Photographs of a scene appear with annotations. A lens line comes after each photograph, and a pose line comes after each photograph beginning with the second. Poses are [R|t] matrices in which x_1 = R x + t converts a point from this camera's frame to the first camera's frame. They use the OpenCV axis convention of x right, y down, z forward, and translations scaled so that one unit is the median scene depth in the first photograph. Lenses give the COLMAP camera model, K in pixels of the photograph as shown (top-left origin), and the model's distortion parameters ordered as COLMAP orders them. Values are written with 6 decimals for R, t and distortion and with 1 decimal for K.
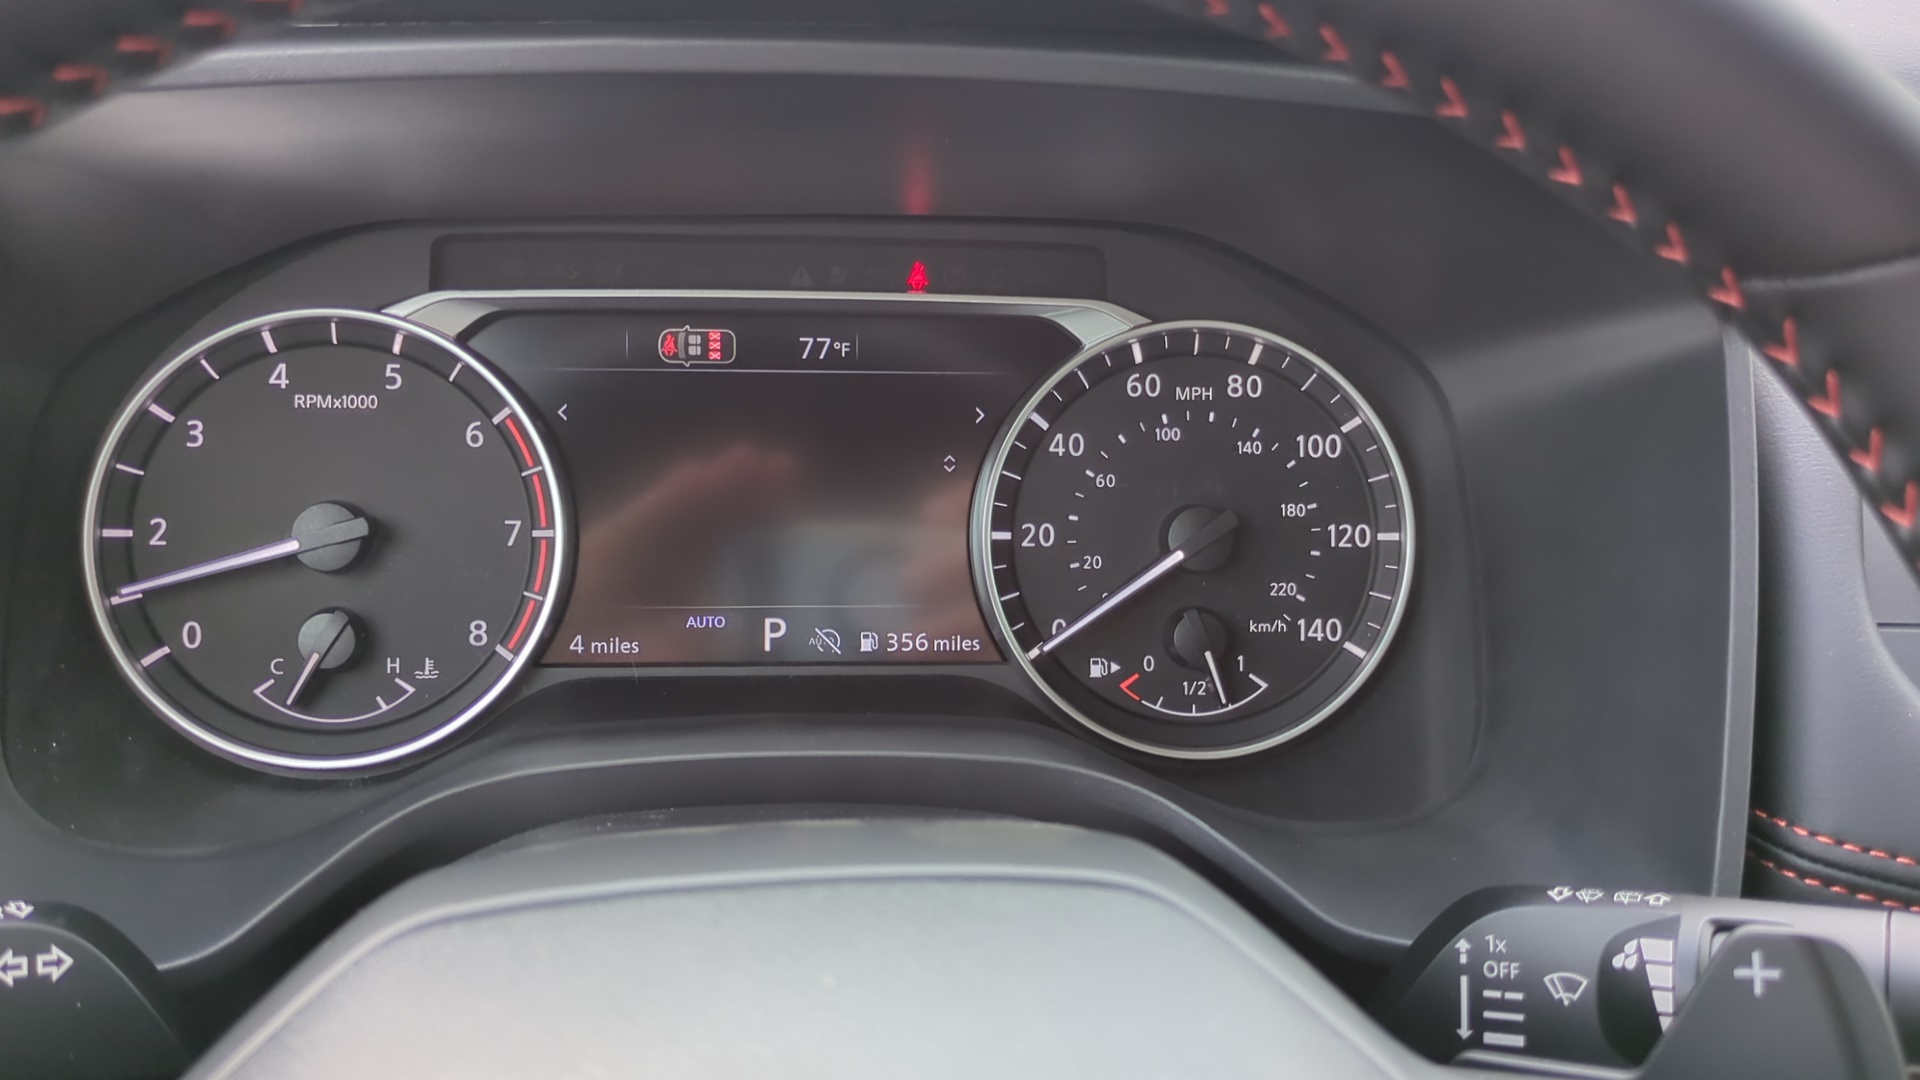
lens RADIAL K [[1868.7, 0, 965.2], [0, 1868.7, 535.1], [0, 0, 1]] dist [0.065248, -0.165790]
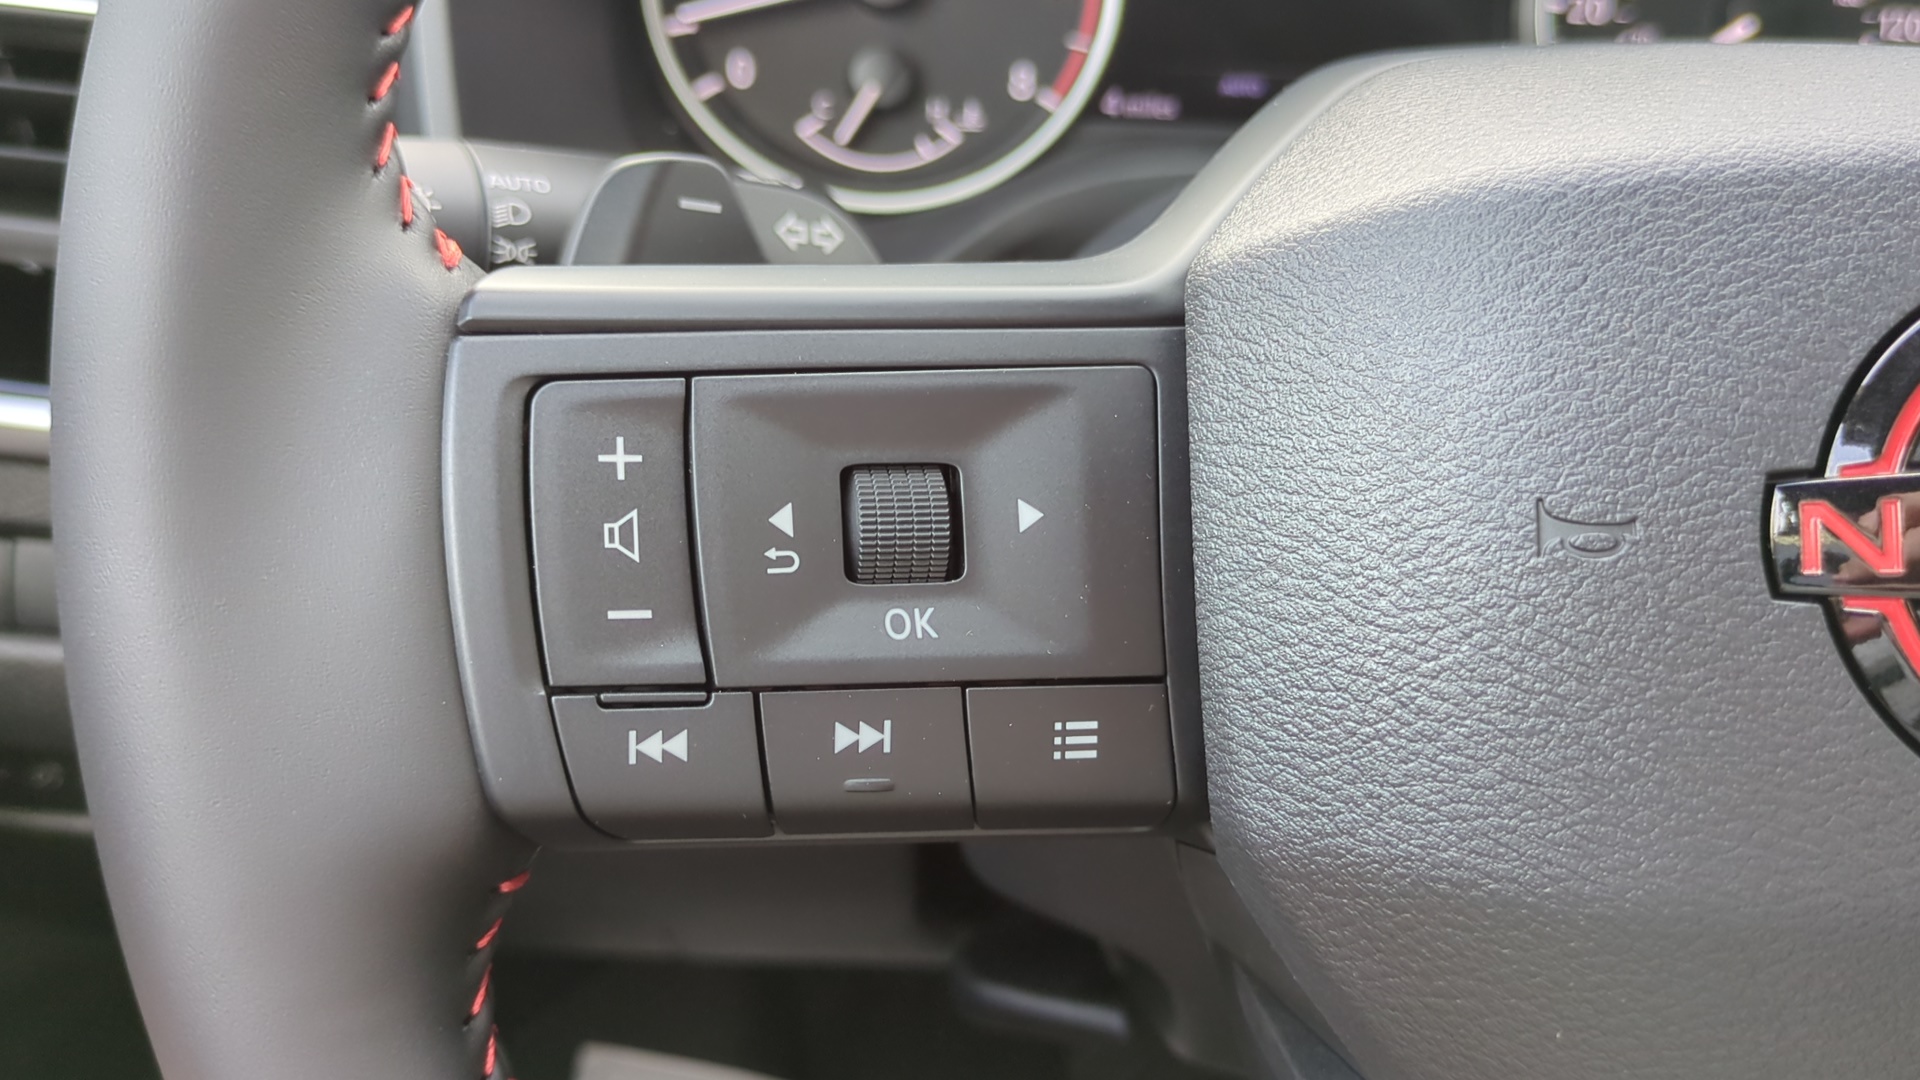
lens RADIAL K [[1868.7, 0, 965.2], [0, 1868.7, 535.1], [0, 0, 1]] dist [0.065248, -0.165790]
pose [[0.998893, 0.036812, -0.029273, -0.255209], [-0.033596, 0.994048, 0.103635, 0.189750], [0.032914, -0.102537, 0.994185, -0.001503]]
